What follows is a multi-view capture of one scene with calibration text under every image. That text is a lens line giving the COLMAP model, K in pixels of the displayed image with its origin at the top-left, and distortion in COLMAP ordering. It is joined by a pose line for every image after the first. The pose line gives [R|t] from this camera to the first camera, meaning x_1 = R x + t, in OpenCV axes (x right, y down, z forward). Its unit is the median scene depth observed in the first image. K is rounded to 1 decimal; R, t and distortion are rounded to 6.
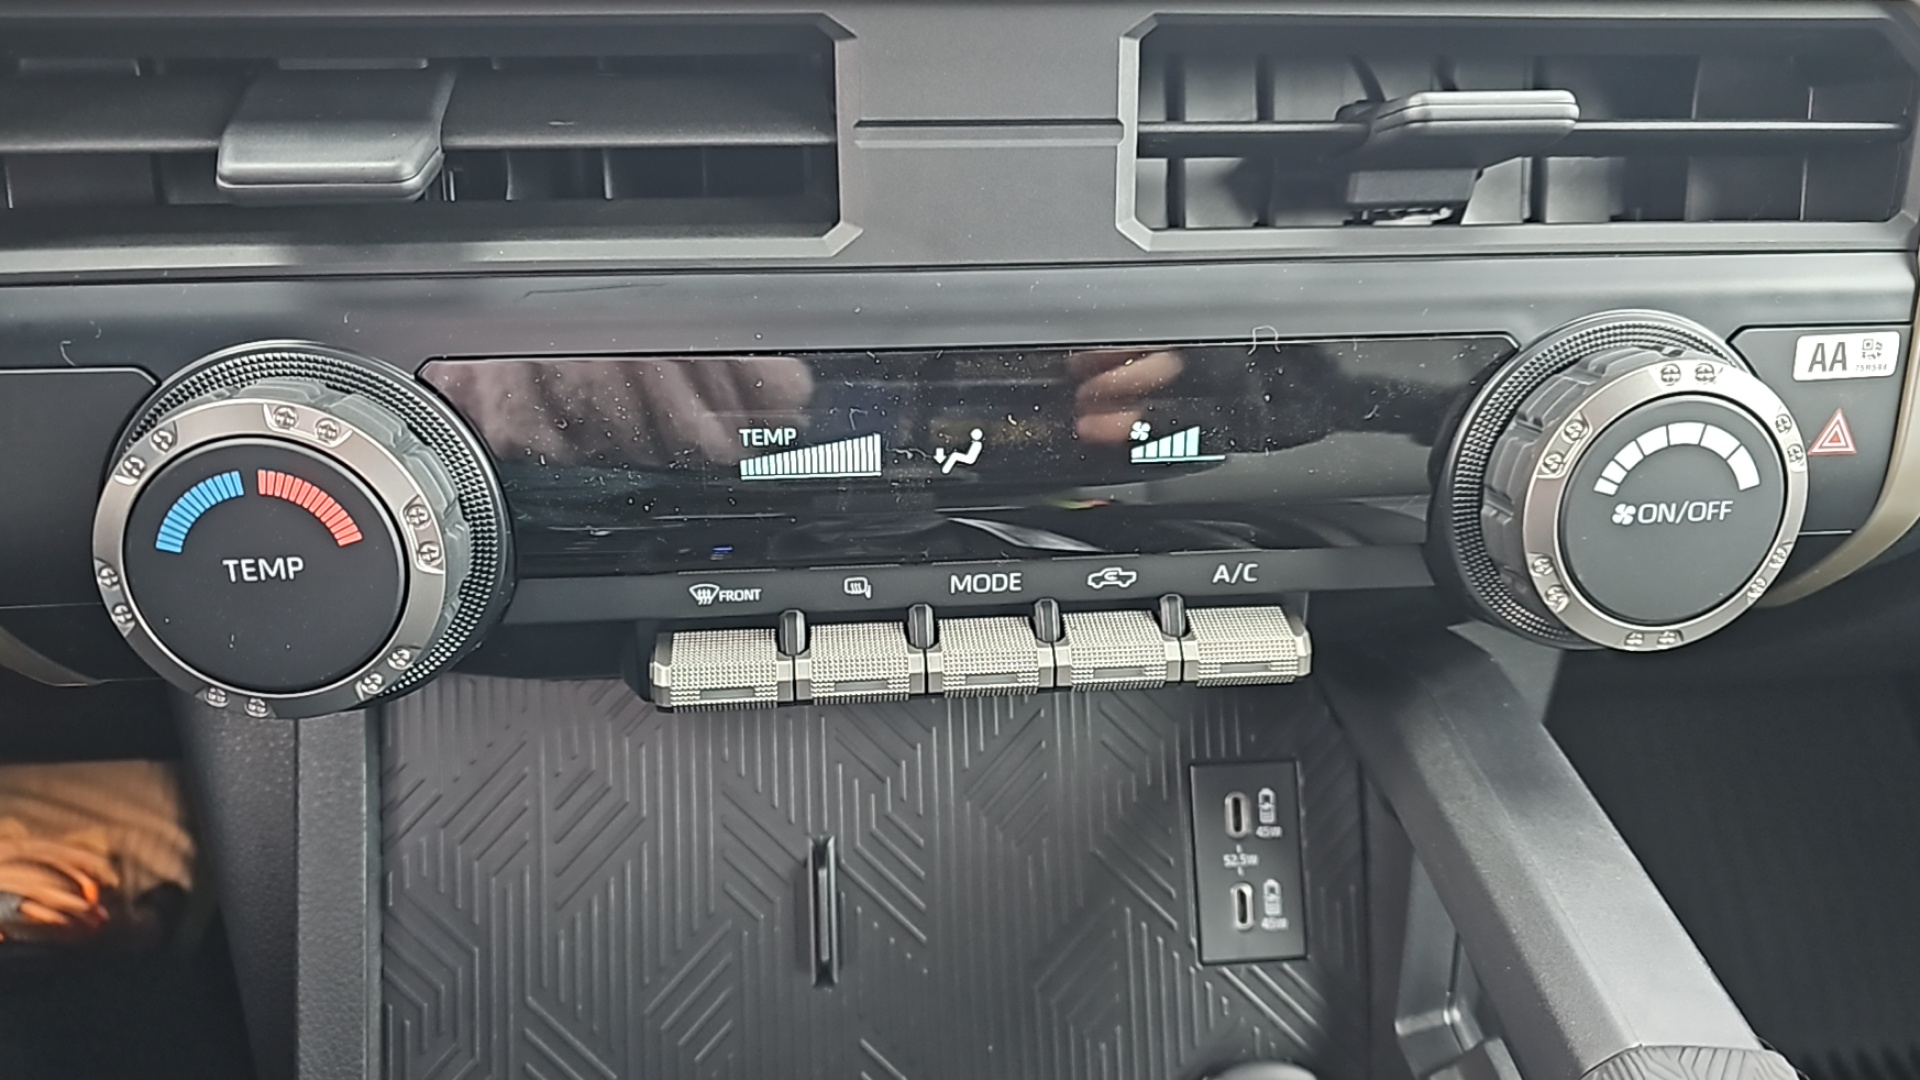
lens RADIAL K [[1388.4, 0, 961.6], [0, 1388.4, 550.3], [0, 0, 1]] dist [0.091069, -0.120574]
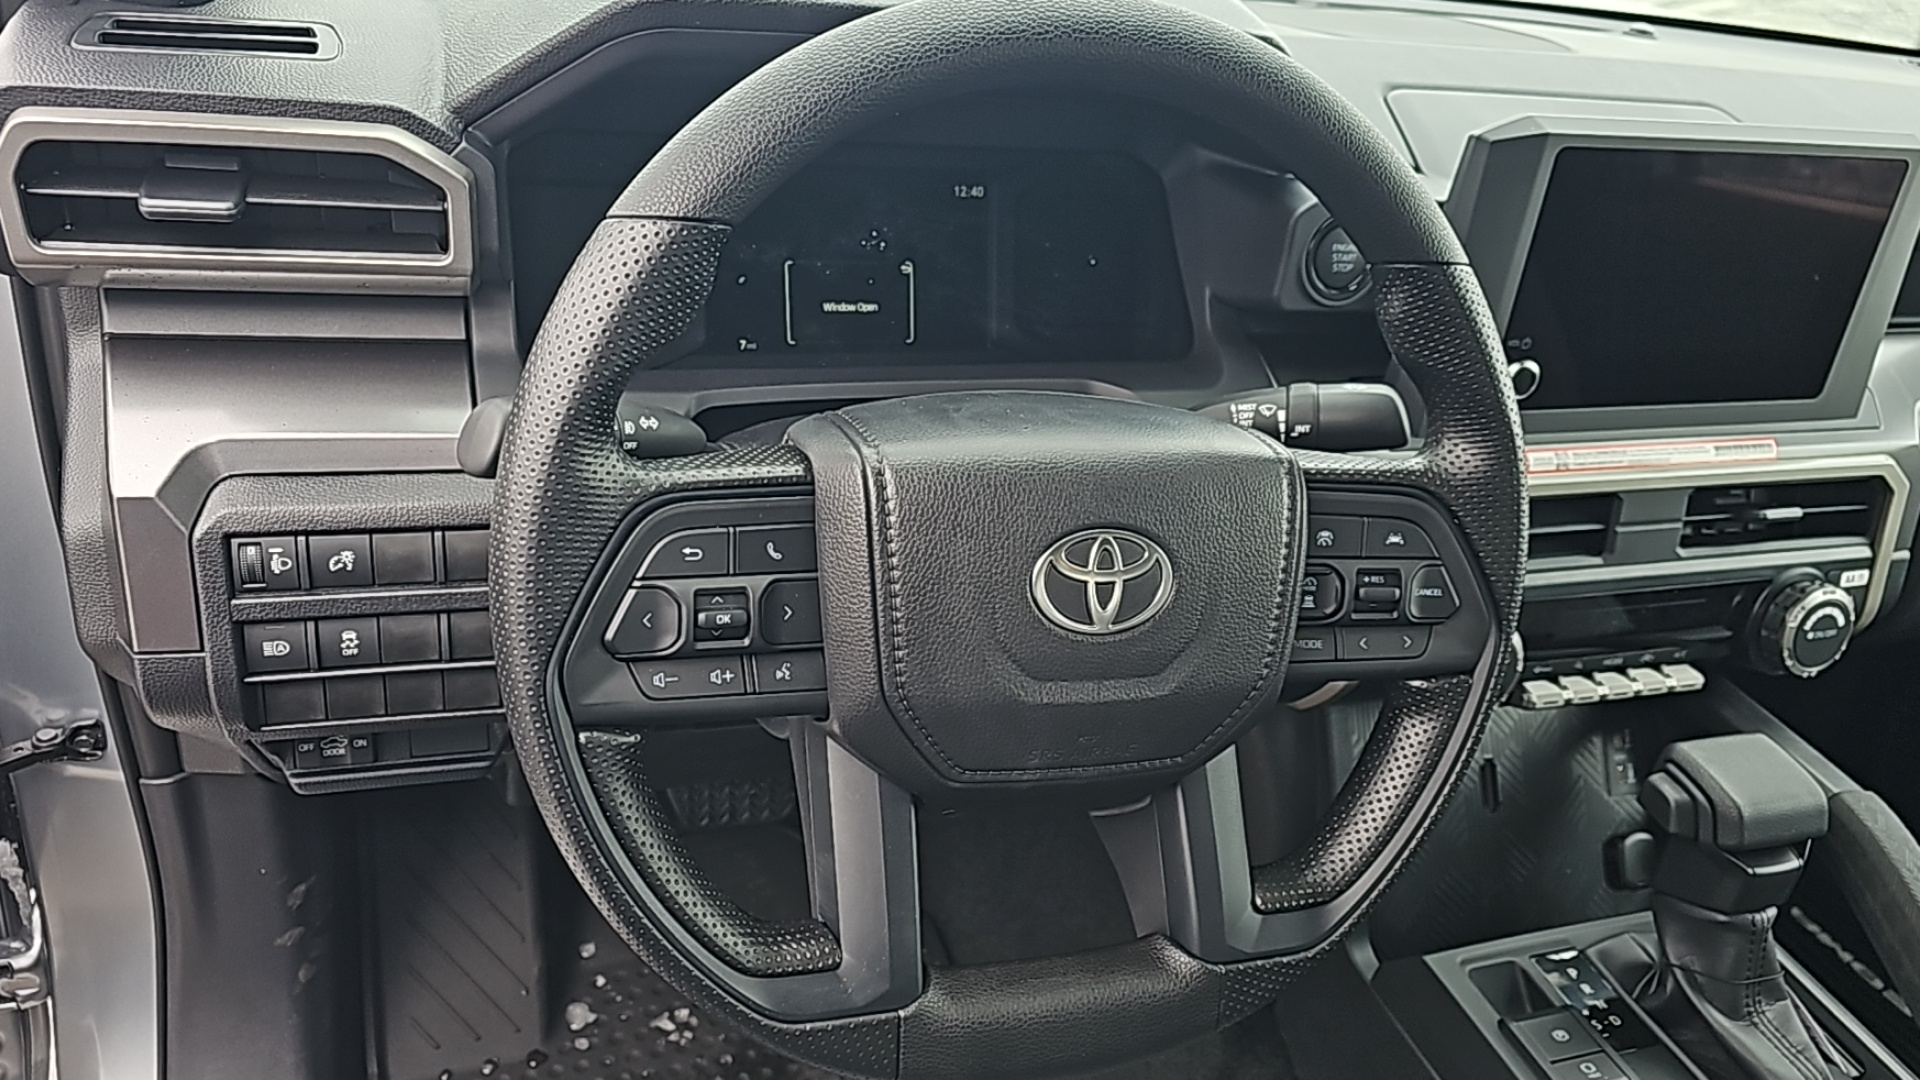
lens RADIAL K [[1388.4, 0, 961.6], [0, 1388.4, 550.3], [0, 0, 1]] dist [0.091069, -0.120574]
pose [[0.970665, -0.019495, 0.239645, -2.107510], [0.014862, 0.999666, 0.021127, -0.305945], [-0.239977, -0.016946, 0.970631, -1.608767]]
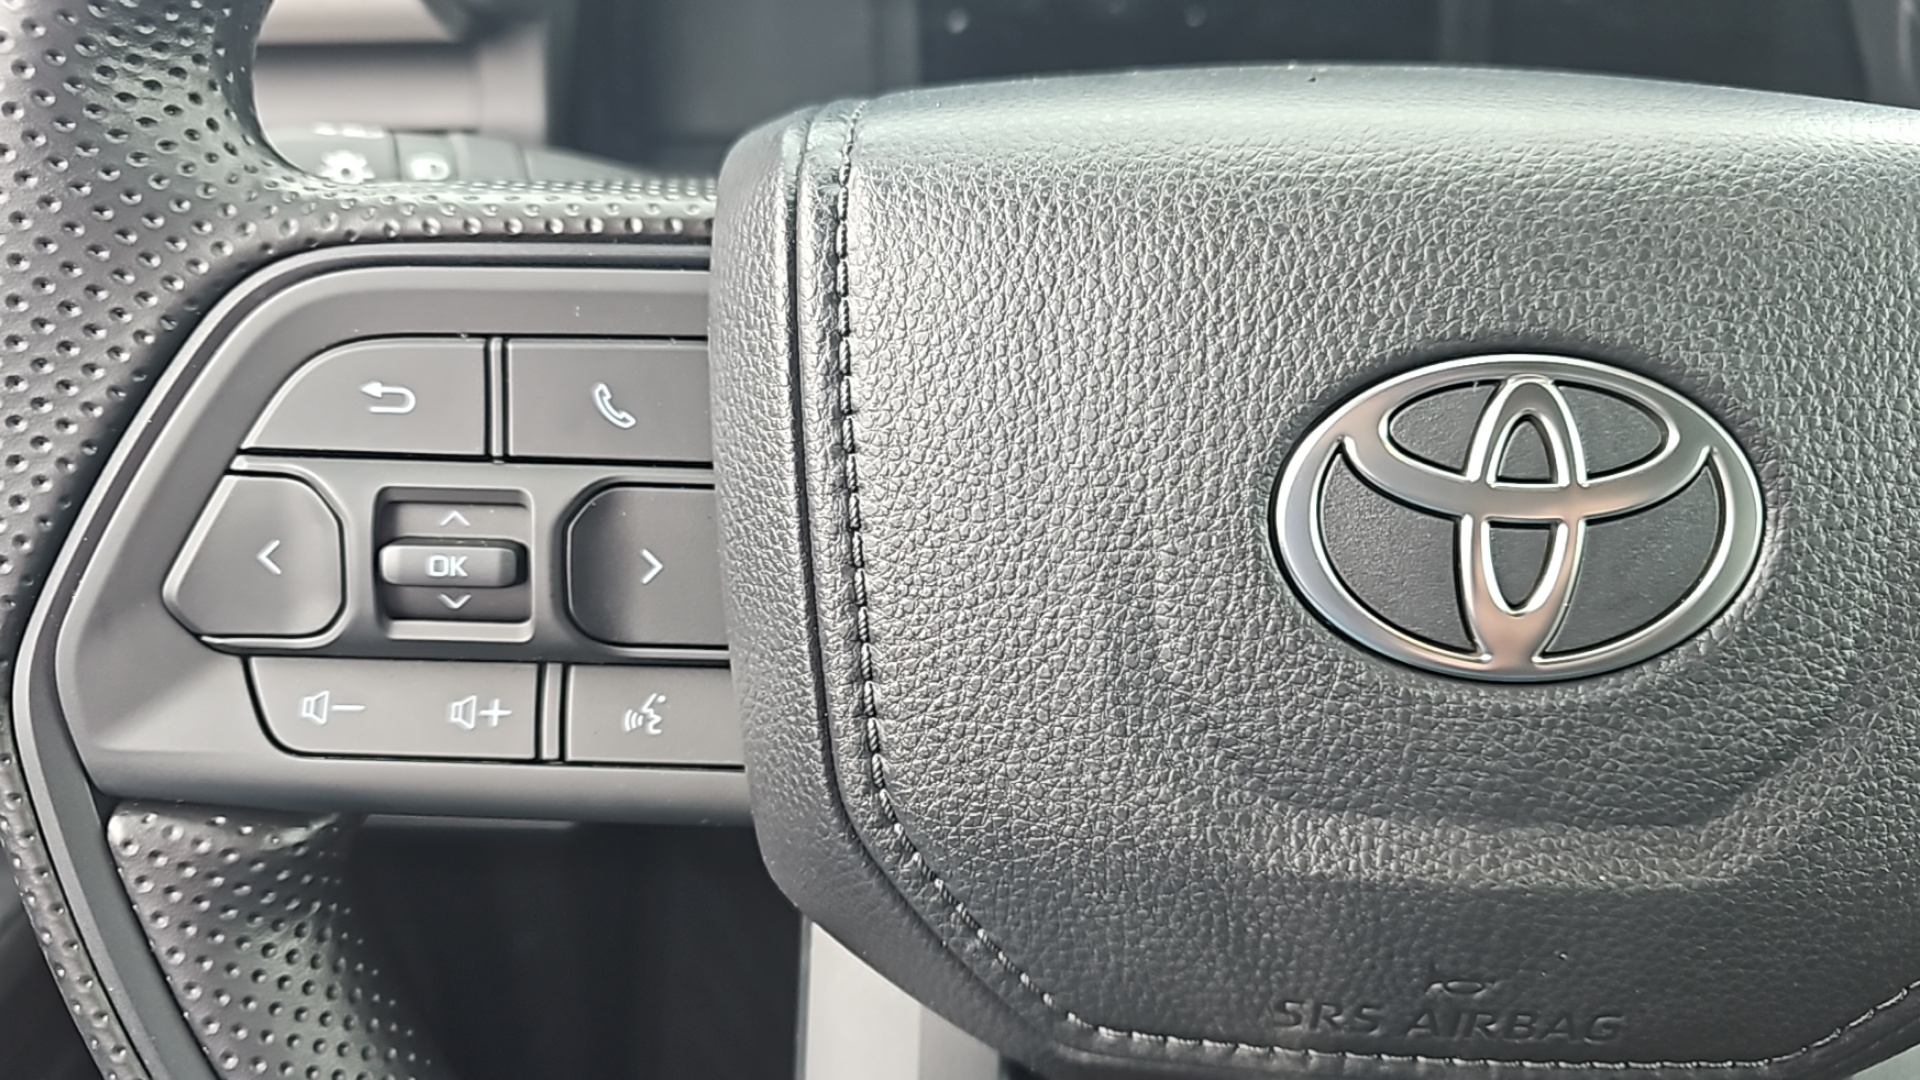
lens RADIAL K [[1446.7, 0, 956.6], [0, 1446.7, 548.6], [0, 0, 1]] dist [0.003885, -0.061863]
pose [[0.989263, 0.030499, -0.142928, -1.636462], [-0.030289, 0.999535, 0.003648, -0.206754], [0.142973, 0.000720, 0.989726, -0.516923]]
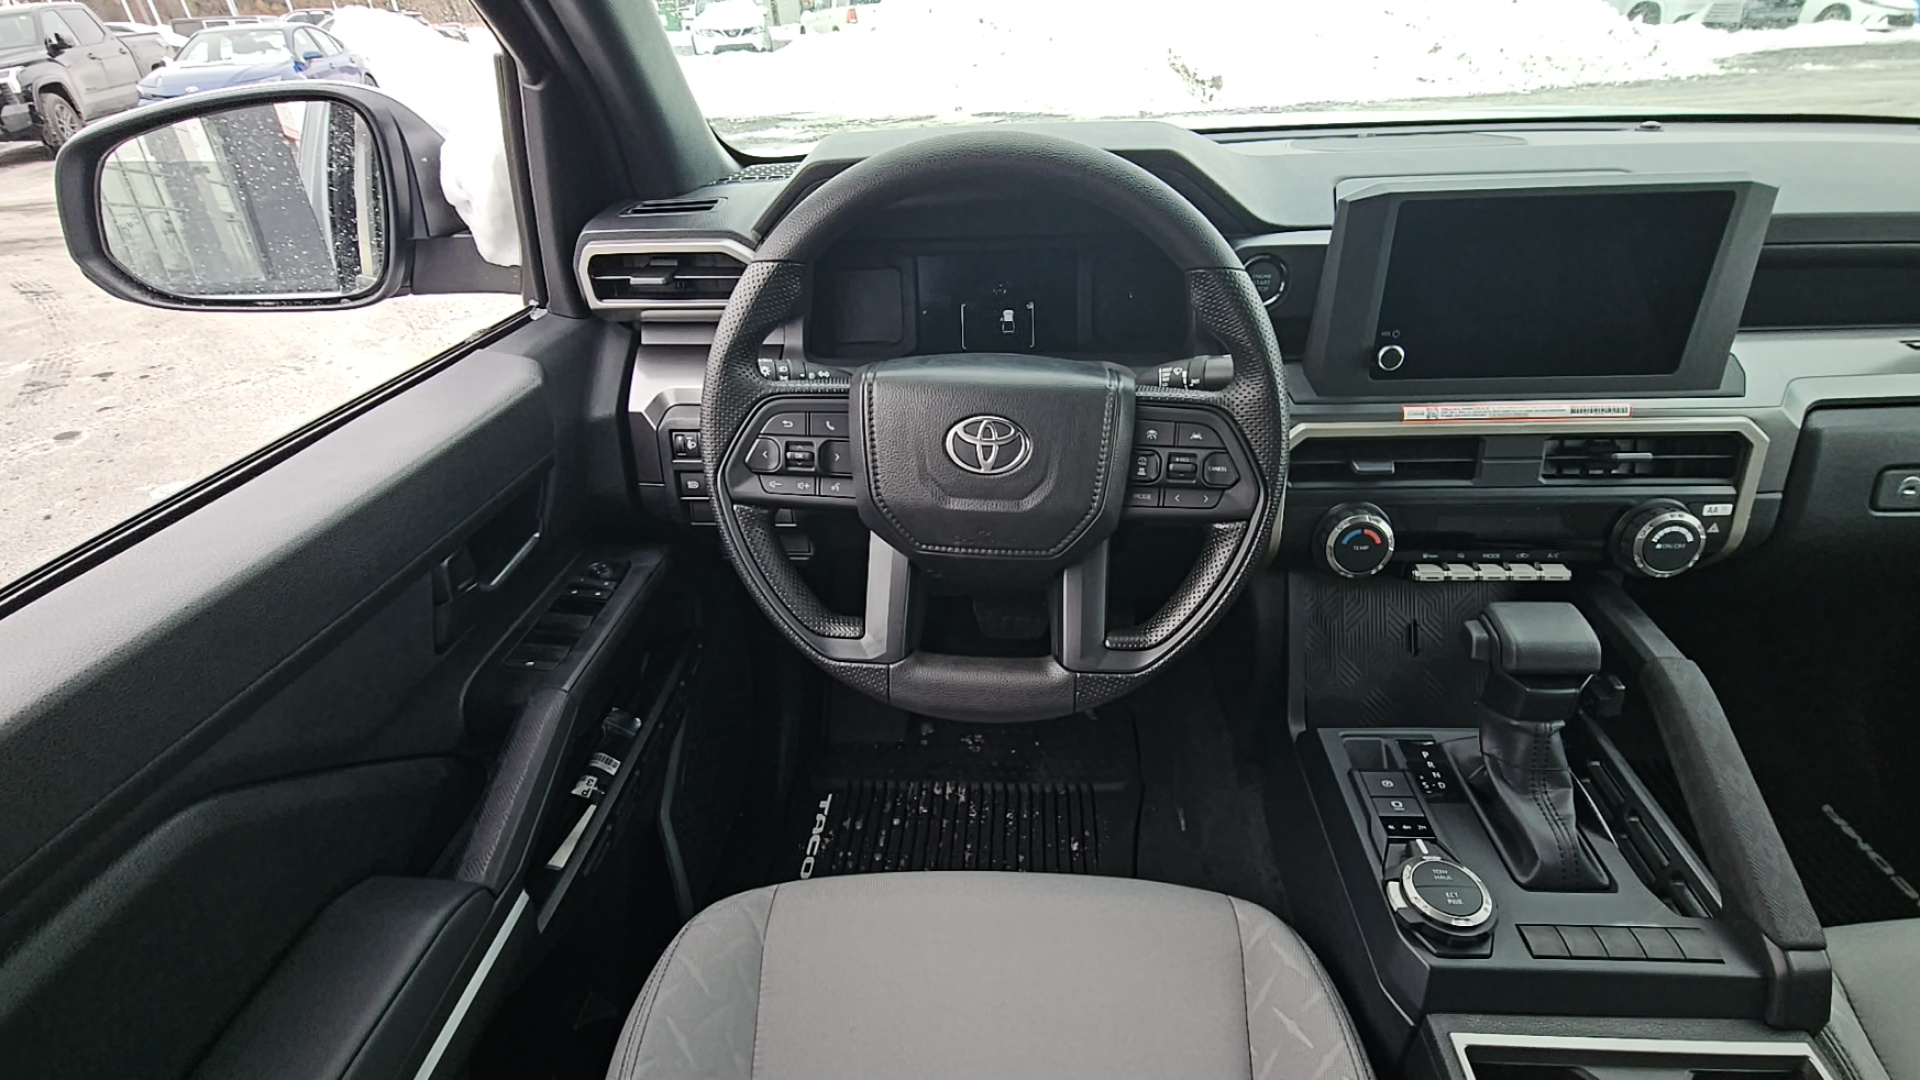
lens RADIAL K [[853.2, 0, 980.0], [0, 853.2, 536.9], [0, 0, 1]] dist [0.007239, -0.004828]
pose [[0.985106, 0.037652, -0.167774, -1.145835], [-0.033444, 0.999053, 0.027841, -0.056679], [0.168663, -0.021816, 0.985432, -1.949415]]
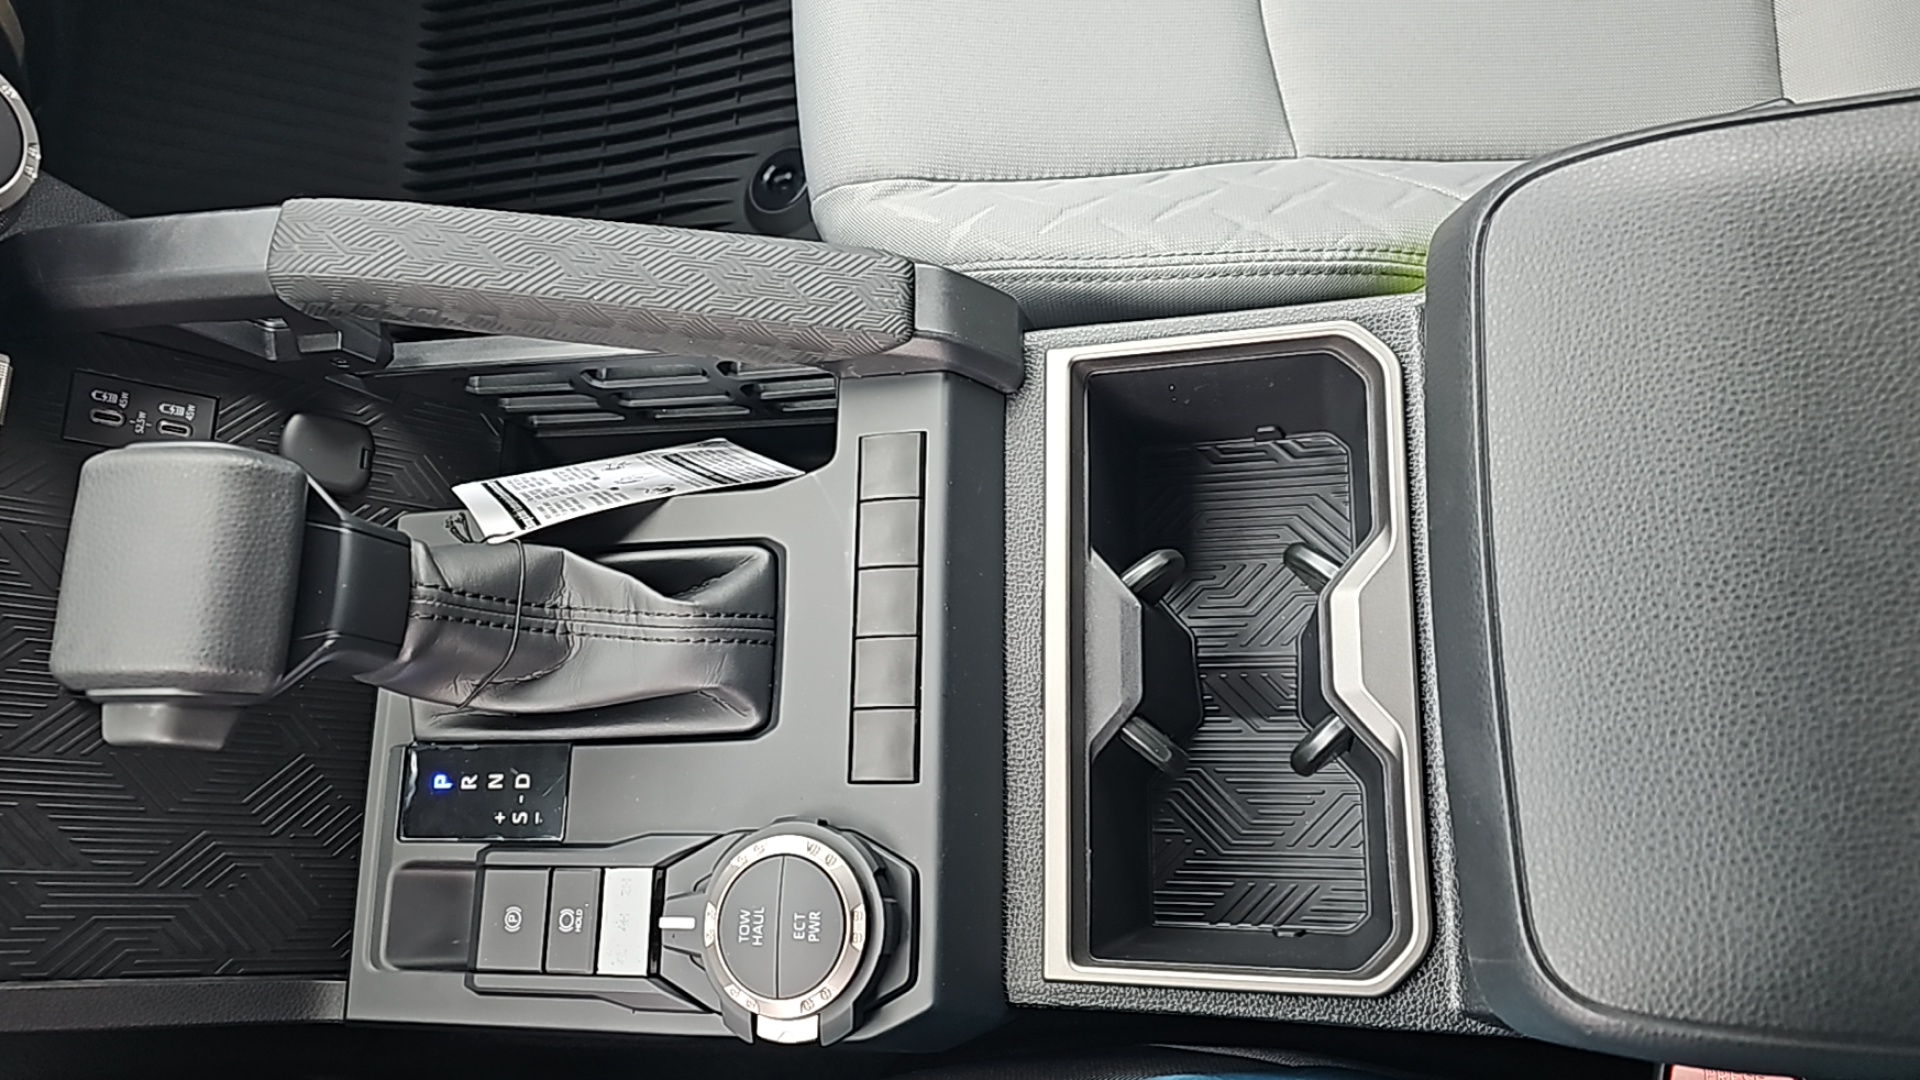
lens RADIAL K [[1388.4, 0, 961.6], [0, 1388.4, 550.3], [0, 0, 1]] dist [0.091069, -0.120574]
pose [[0.115038, -0.979511, 0.165304, -0.118419], [0.731507, 0.196116, 0.653021, -0.136611], [-0.672060, 0.045799, 0.739079, -0.979287]]
